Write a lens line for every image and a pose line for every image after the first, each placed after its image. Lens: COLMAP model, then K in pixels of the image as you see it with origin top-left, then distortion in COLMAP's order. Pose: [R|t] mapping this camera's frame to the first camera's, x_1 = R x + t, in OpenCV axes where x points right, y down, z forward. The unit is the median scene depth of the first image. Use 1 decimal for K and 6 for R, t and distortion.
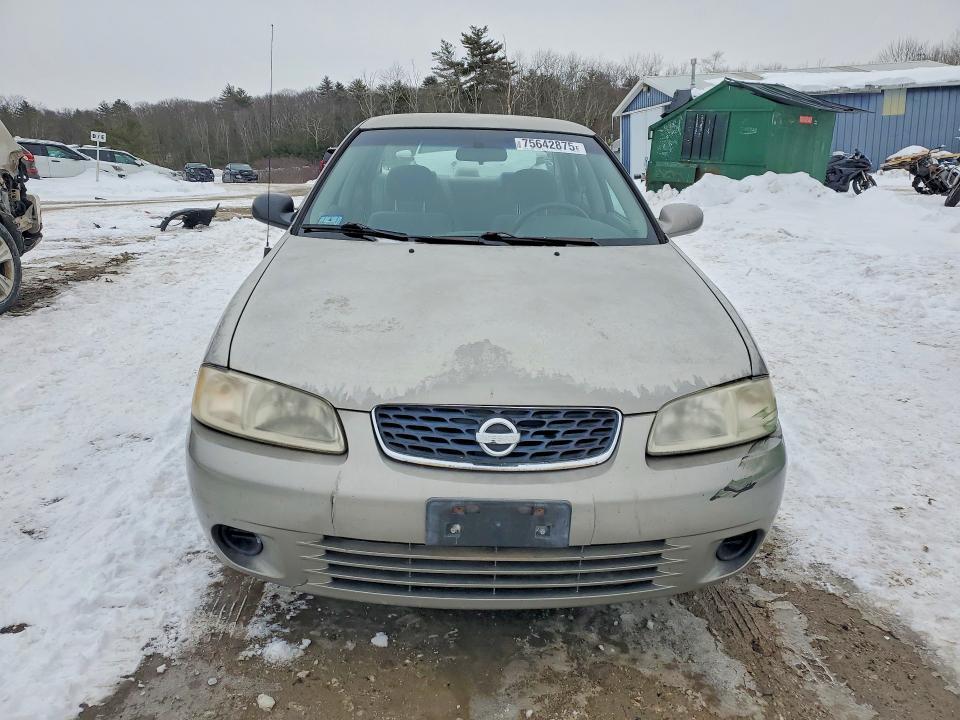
lens RADIAL K [[734.6, 0, 481.3], [0, 734.6, 355.3], [0, 0, 1]] dist [0.024760, 0.004298]
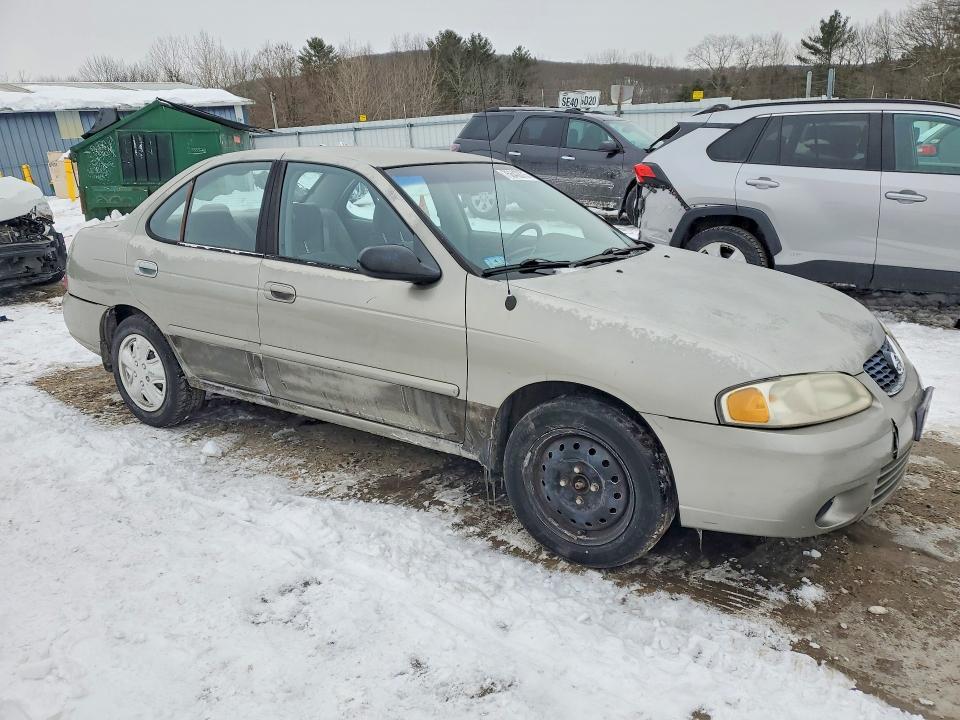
lens RADIAL K [[734.6, 0, 481.3], [0, 734.6, 355.3], [0, 0, 1]] dist [0.024760, 0.004298]
pose [[0.603489, -0.241462, 0.759933, -1.199183], [0.255128, 0.961419, 0.102877, -0.201915], [-0.755454, 0.131795, 0.641809, 0.480331]]
